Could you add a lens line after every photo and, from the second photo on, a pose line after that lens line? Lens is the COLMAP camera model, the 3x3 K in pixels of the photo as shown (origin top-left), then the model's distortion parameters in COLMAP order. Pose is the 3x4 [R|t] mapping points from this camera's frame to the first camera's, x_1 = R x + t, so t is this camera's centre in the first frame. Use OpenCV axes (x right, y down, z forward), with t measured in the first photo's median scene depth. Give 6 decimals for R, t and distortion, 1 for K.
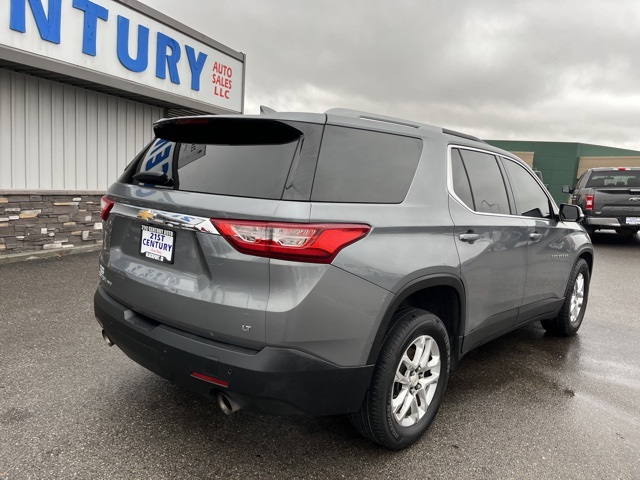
lens RADIAL K [[481.5, 0, 322.4], [0, 481.5, 245.9], [0, 0, 1]] dist [0.068626, -0.087811]
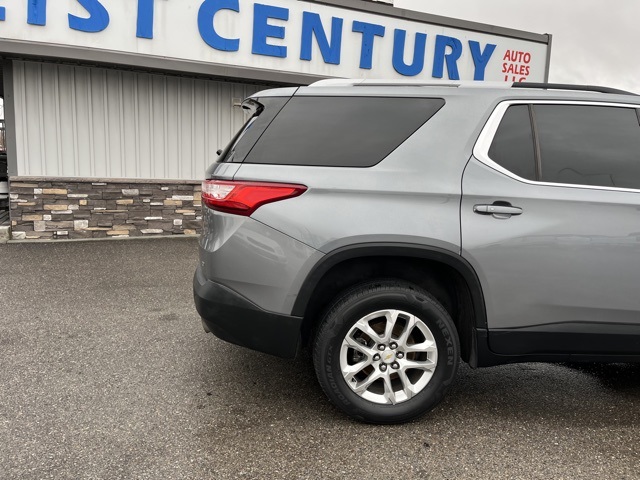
lens RADIAL K [[481.5, 0, 318.9], [0, 481.5, 236.6], [0, 0, 1]] dist [0.068626, -0.087811]
pose [[0.713301, 0.062267, -0.698086, 0.532172], [-0.080601, 0.996725, 0.006547, 0.036397], [0.696207, 0.051596, 0.715984, 0.162335]]
